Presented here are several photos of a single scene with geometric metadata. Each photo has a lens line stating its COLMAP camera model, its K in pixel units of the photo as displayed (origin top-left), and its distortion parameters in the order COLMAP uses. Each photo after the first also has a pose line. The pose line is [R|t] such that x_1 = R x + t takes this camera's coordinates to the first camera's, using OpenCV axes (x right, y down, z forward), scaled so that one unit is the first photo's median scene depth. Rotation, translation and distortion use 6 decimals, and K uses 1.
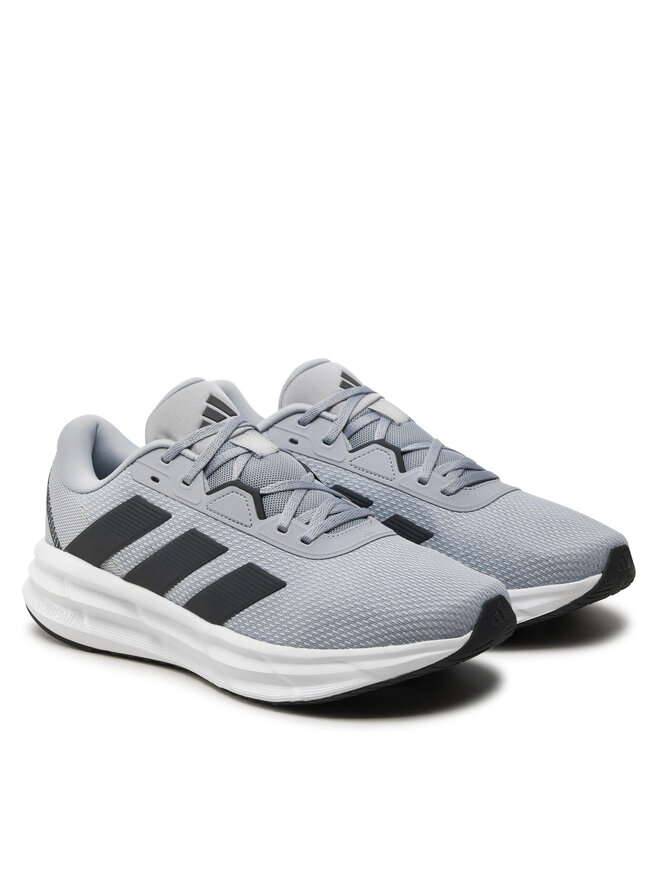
lens RADIAL K [[2101.1, 0, 330.4], [0, 2101.1, 440.2], [0, 0, 1]] dist [-0.016643, 0.000000]
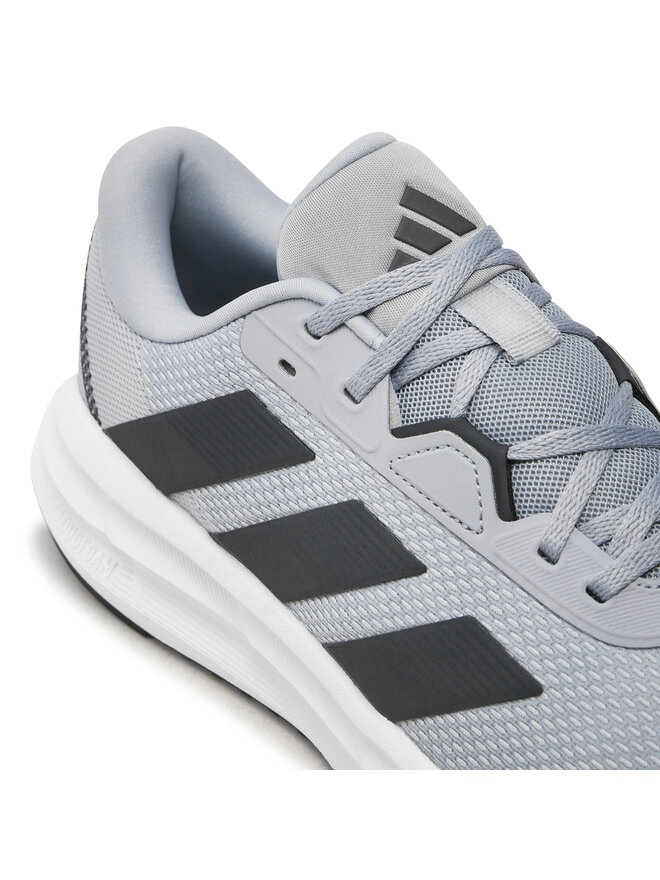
lens RADIAL K [[2144.9, 0, 329.3], [0, 2144.9, 440.7], [0, 0, 1]] dist [0.131910, 0.000000]
pose [[0.988774, 0.113295, -0.097415, -0.026646], [-0.053357, 0.876709, 0.478052, -0.195268], [0.139566, -0.467488, 0.872913, 0.586534]]
